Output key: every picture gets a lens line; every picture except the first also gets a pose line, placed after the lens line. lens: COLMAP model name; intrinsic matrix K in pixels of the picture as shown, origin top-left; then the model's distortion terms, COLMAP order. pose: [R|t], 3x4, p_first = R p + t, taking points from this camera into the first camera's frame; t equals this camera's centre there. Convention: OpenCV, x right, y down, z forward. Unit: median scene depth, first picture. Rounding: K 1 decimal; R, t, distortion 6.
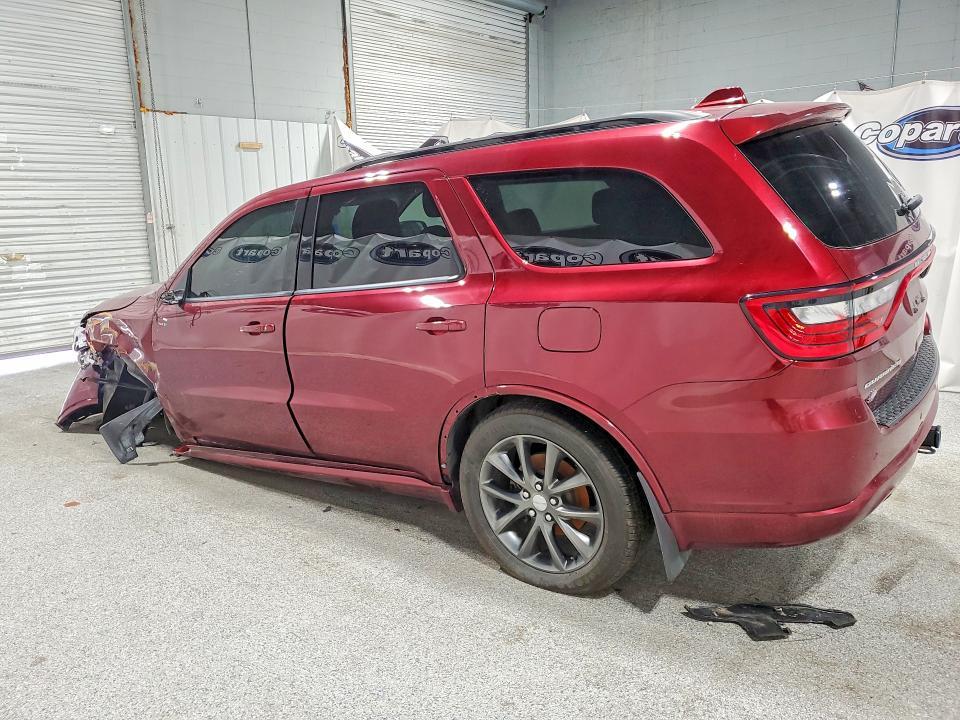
lens RADIAL K [[760.7, 0, 478.4], [0, 760.7, 361.2], [0, 0, 1]] dist [0.017969, 0.002488]
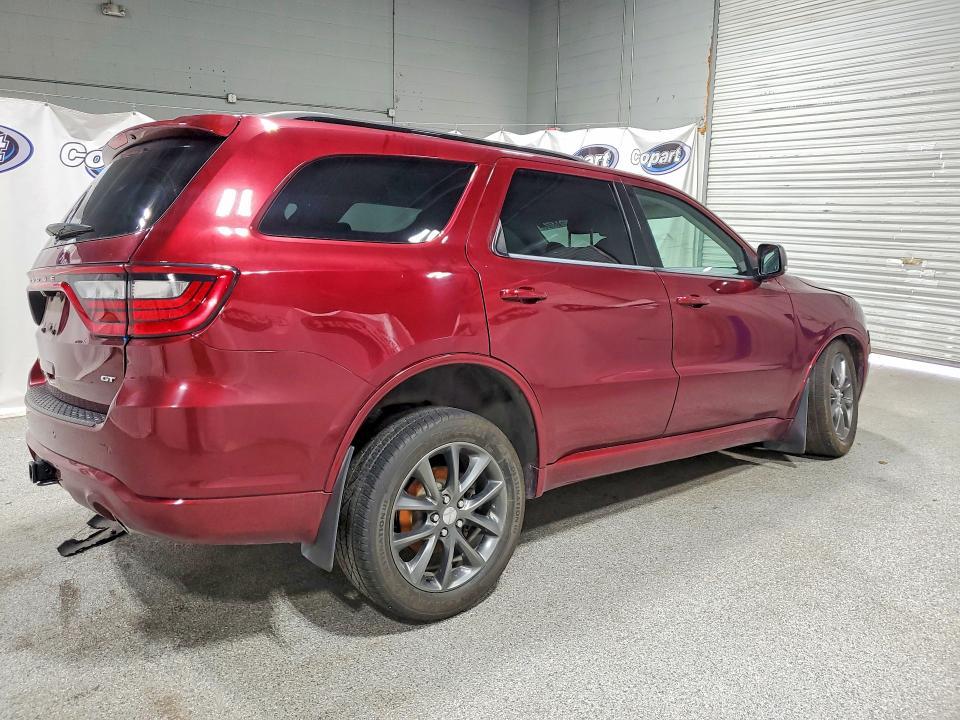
lens RADIAL K [[760.7, 0, 477.8], [0, 760.7, 359.0], [0, 0, 1]] dist [0.017969, 0.002488]
pose [[-0.257351, 0.209149, -0.943412, 0.548109], [-0.206686, 0.941788, 0.265171, -0.165758], [0.943955, 0.263232, -0.199142, 0.693101]]
